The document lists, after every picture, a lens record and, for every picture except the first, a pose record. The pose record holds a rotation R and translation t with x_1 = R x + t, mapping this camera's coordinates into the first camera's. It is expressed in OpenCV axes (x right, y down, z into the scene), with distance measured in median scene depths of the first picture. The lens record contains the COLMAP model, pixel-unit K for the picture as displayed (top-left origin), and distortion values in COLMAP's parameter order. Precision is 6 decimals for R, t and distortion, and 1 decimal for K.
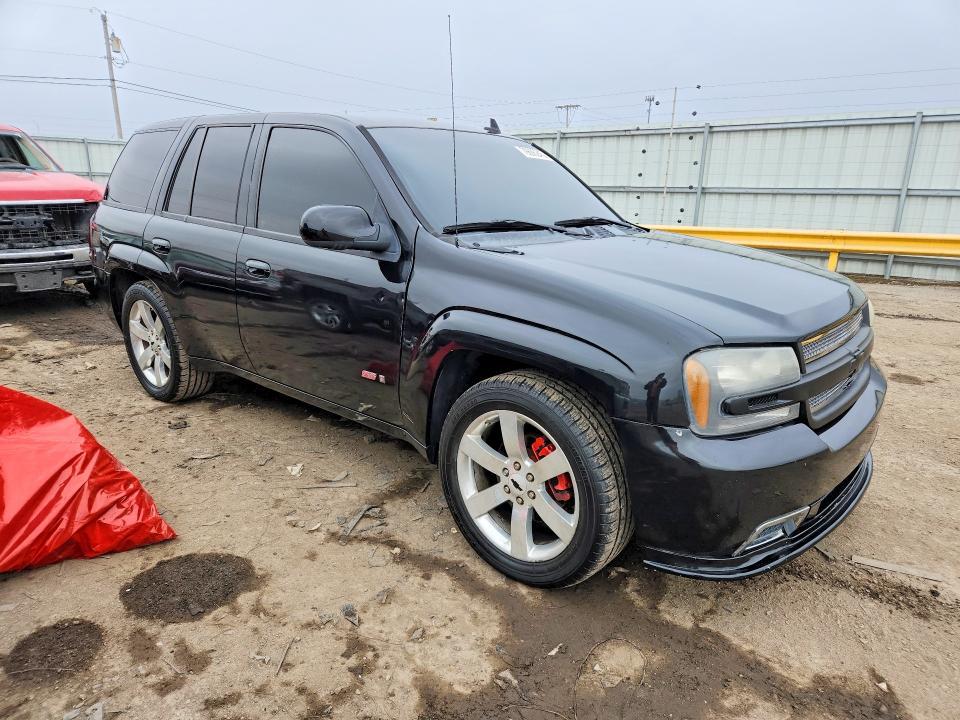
lens RADIAL K [[803.8, 0, 480.0], [0, 803.8, 360.0], [0, 0, 1]] dist [0.026264, -0.002339]
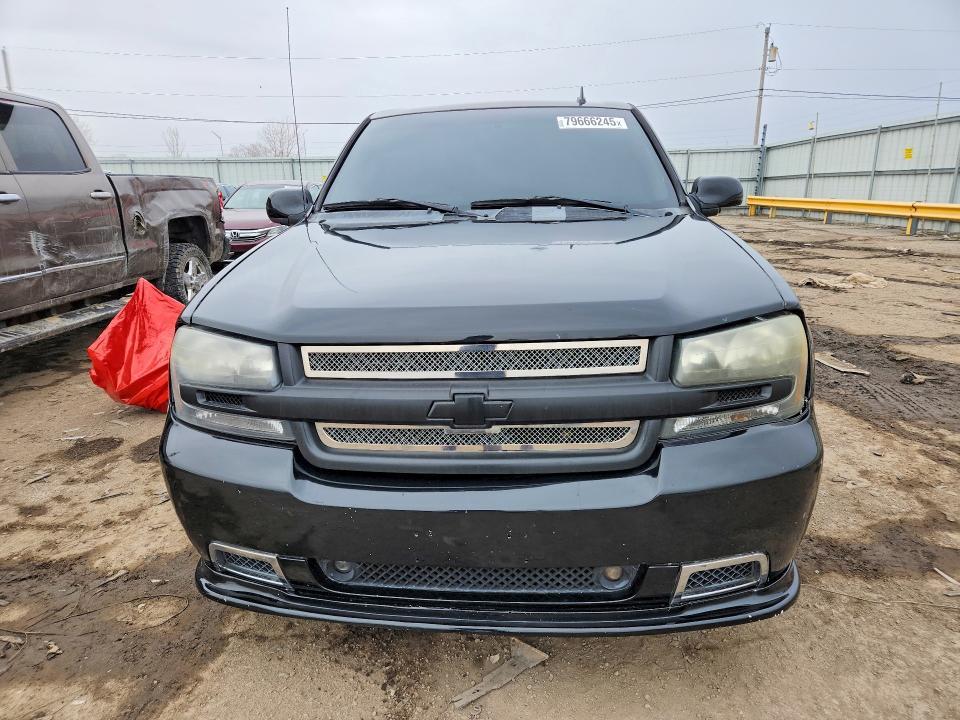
lens RADIAL K [[787.9, 0, 480.0], [0, 787.9, 360.0], [0, 0, 1]] dist [0.027427, -0.000109]
pose [[0.448137, 0.160458, -0.879447, 1.196683], [-0.174924, 0.980482, 0.089756, -0.108763], [0.876684, 0.113614, 0.467459, 0.847666]]
